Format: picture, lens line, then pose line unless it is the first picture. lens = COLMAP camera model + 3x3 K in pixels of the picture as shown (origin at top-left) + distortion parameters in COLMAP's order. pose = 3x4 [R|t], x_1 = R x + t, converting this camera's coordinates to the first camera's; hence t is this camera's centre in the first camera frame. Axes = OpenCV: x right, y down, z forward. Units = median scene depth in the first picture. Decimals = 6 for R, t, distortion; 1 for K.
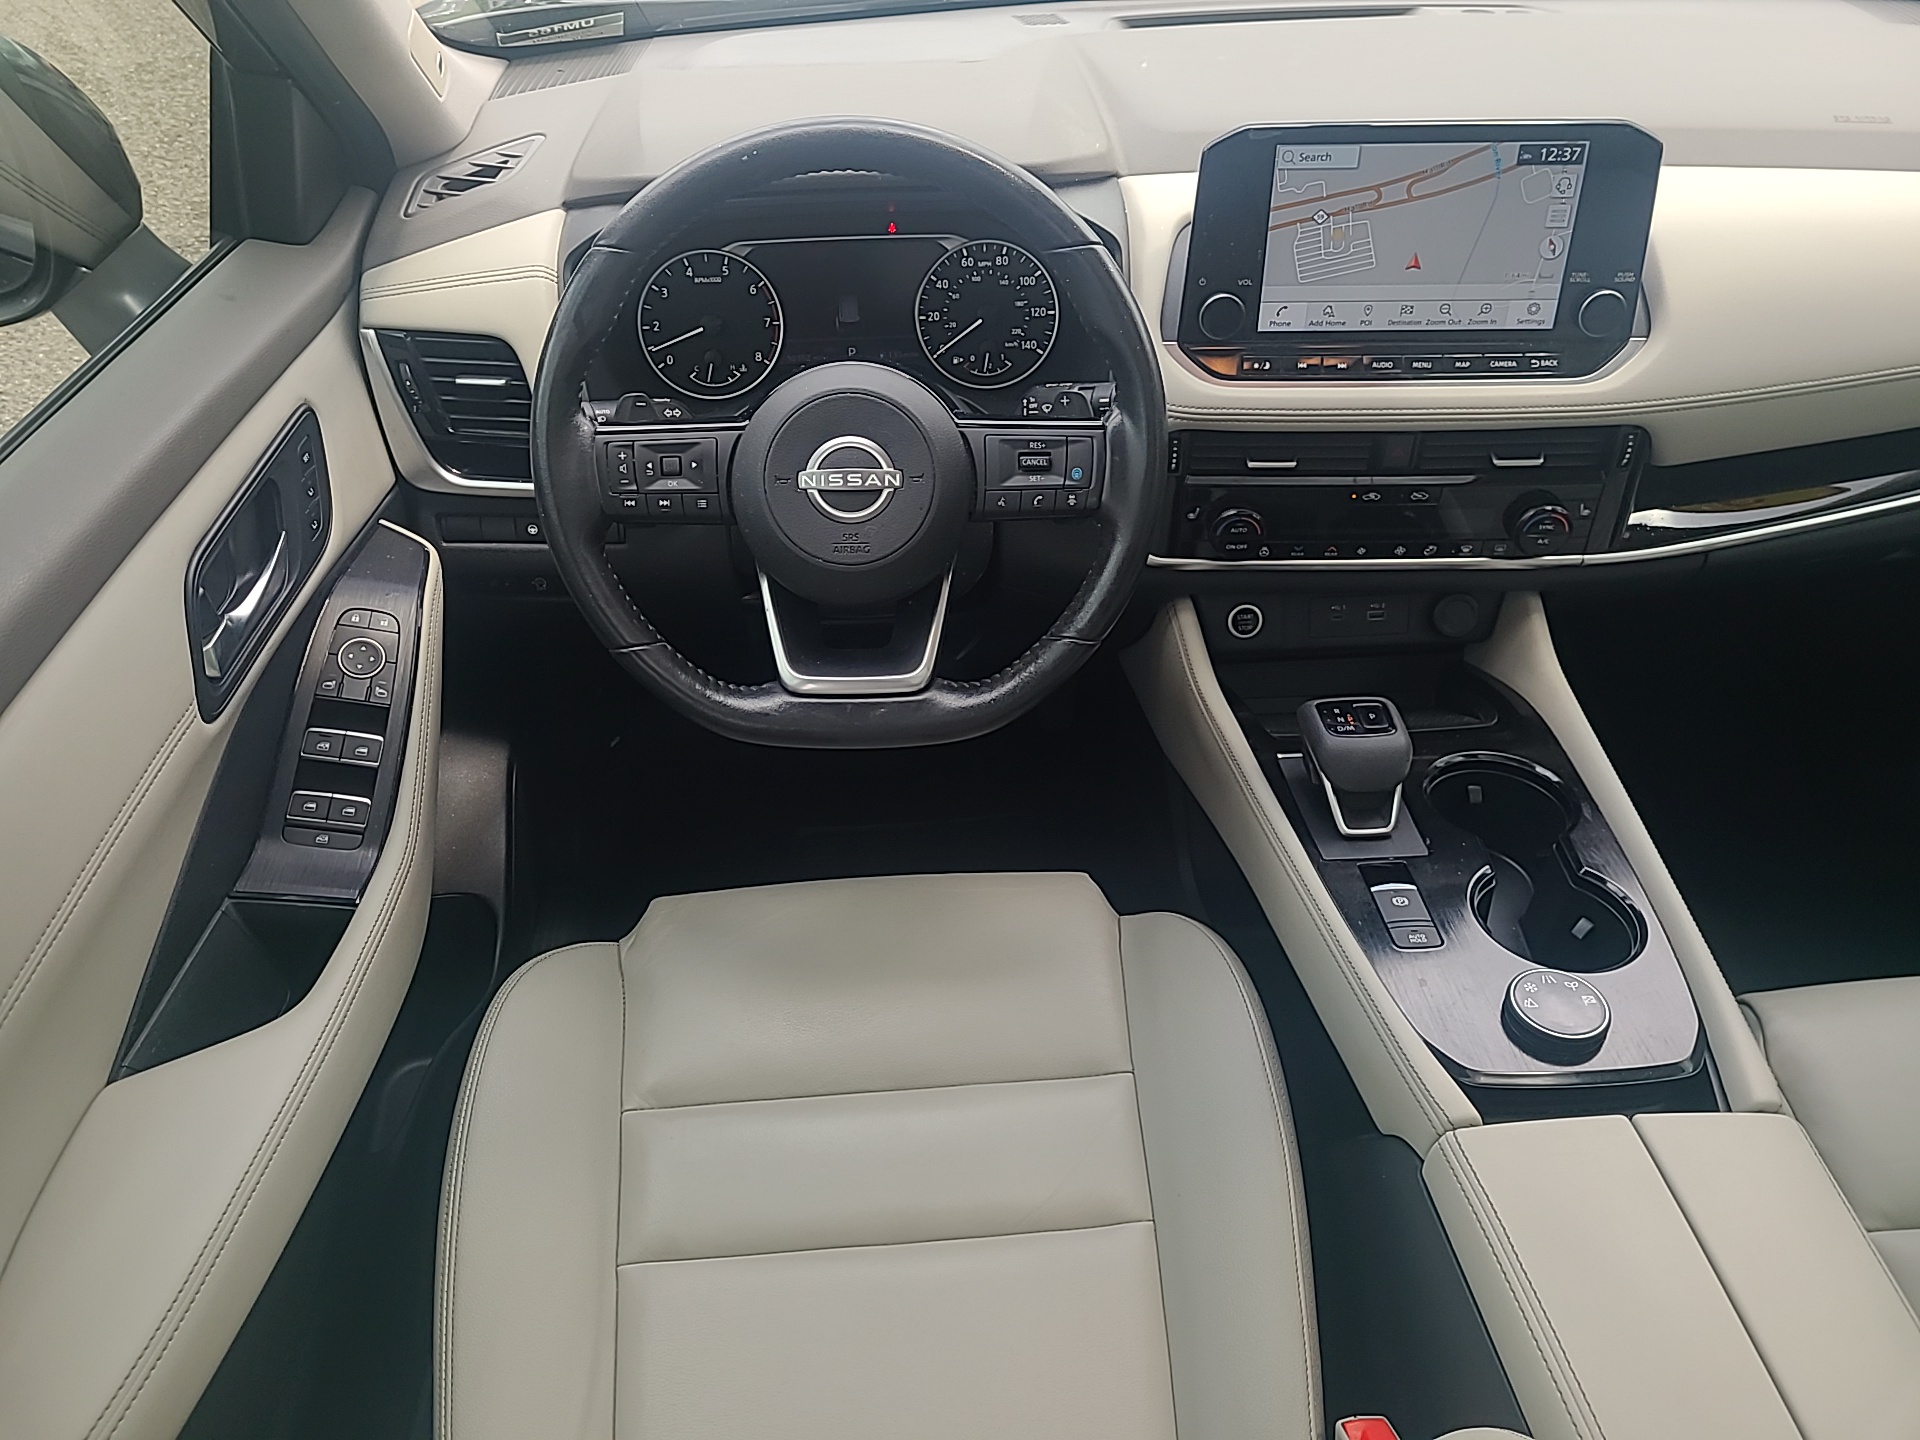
lens RADIAL K [[1527.6, 0, 945.2], [0, 1527.6, 722.2], [0, 0, 1]] dist [0.036803, -0.039110]
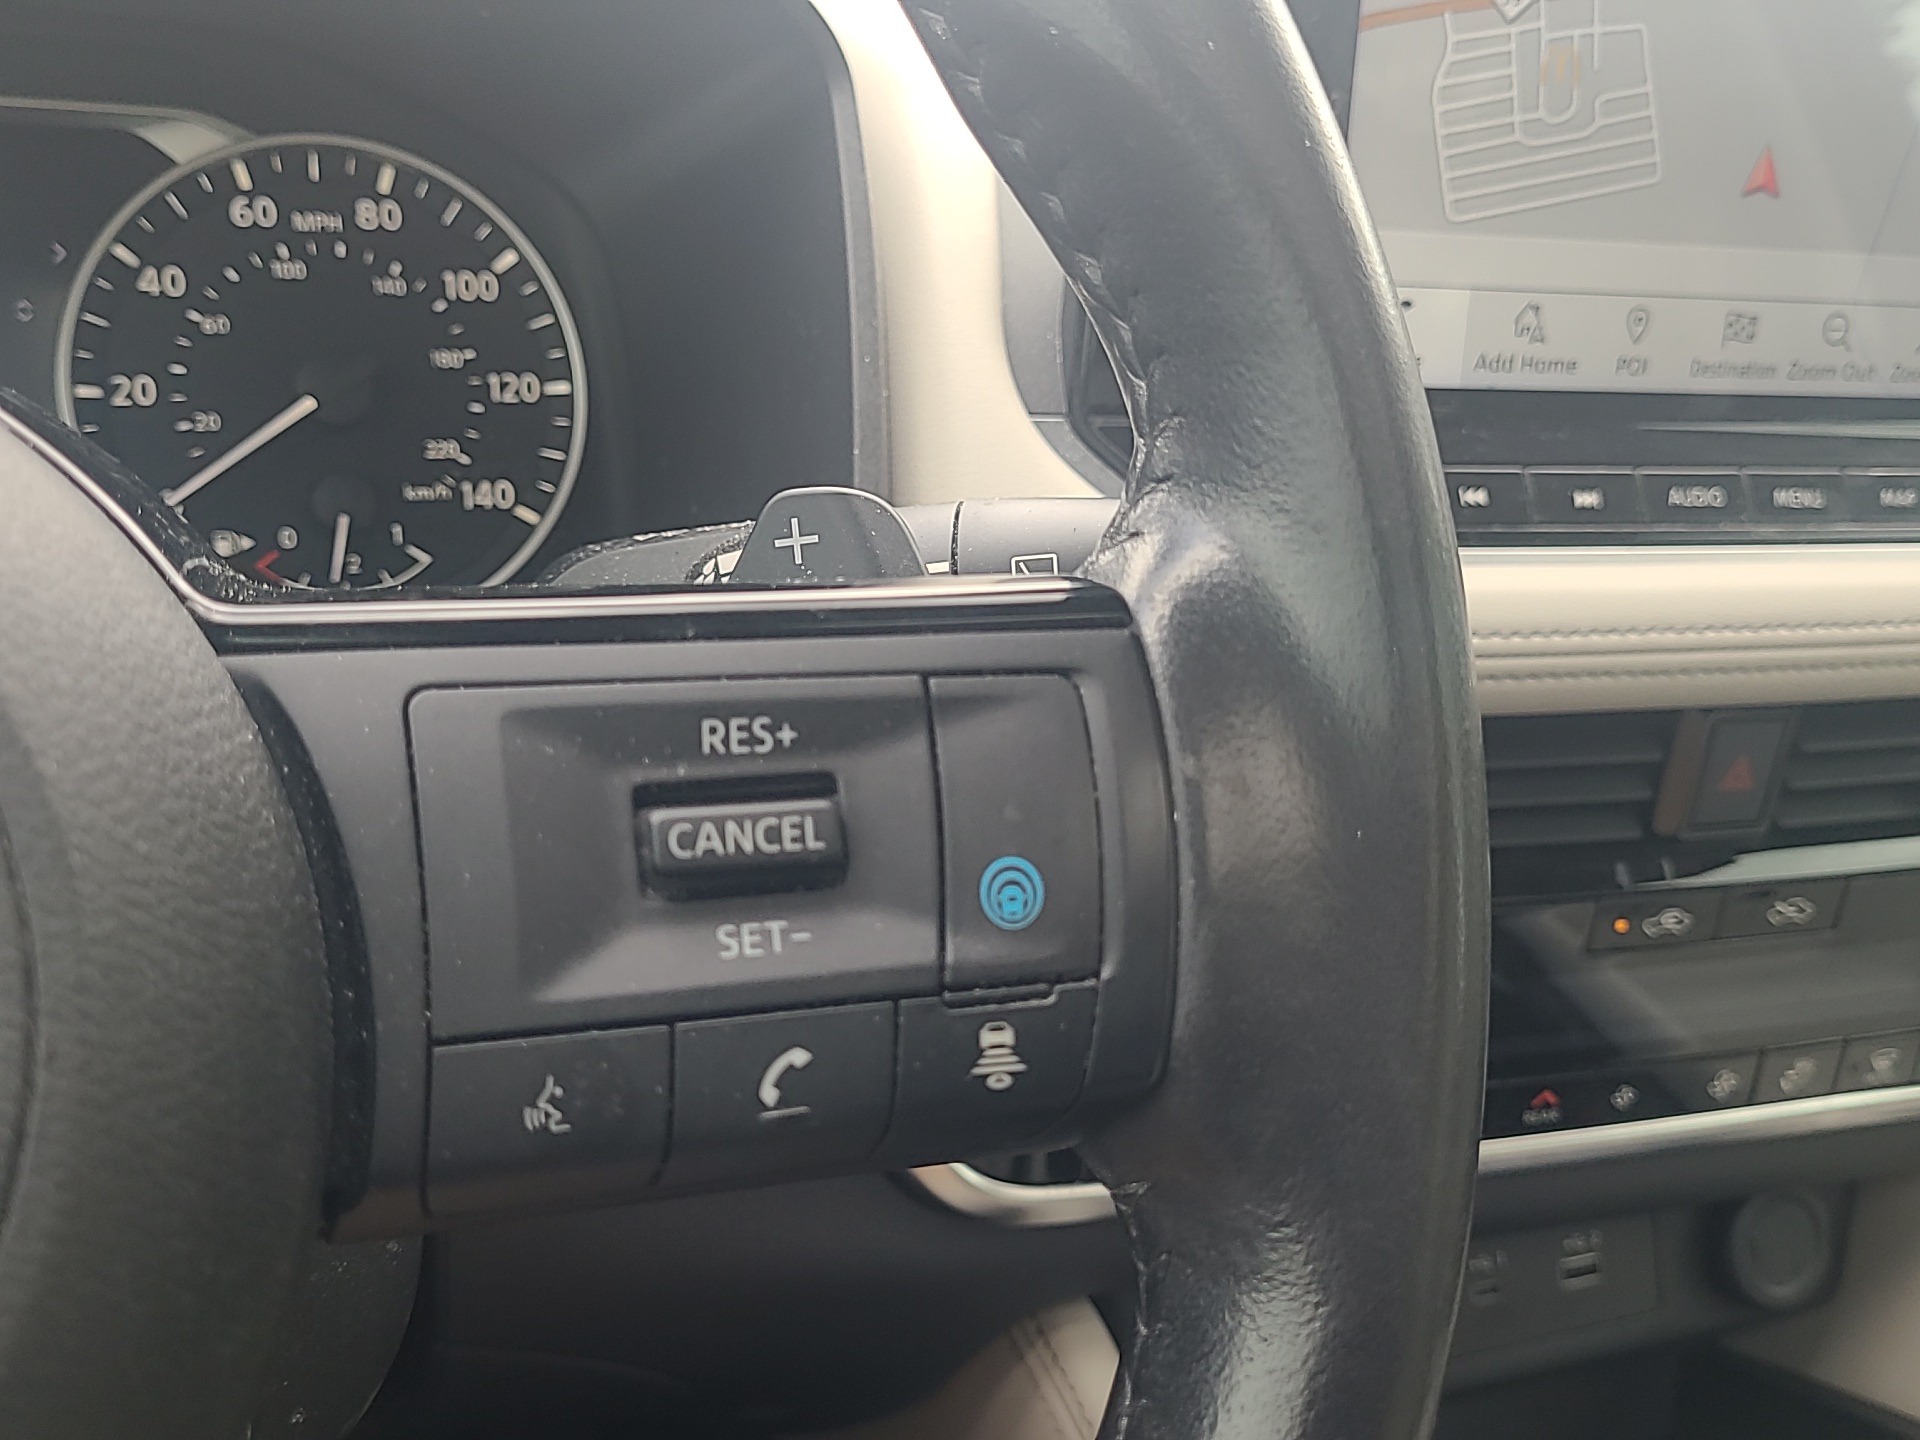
lens RADIAL K [[1992.5, 0, 963.2], [0, 1992.5, 727.0], [0, 0, 1]] dist [0.022395, 0.000000]
pose [[0.938208, -0.034761, 0.344323, 0.007186], [0.121070, 0.965040, -0.232463, -0.108959], [-0.324205, 0.259786, 0.909617, 0.670470]]
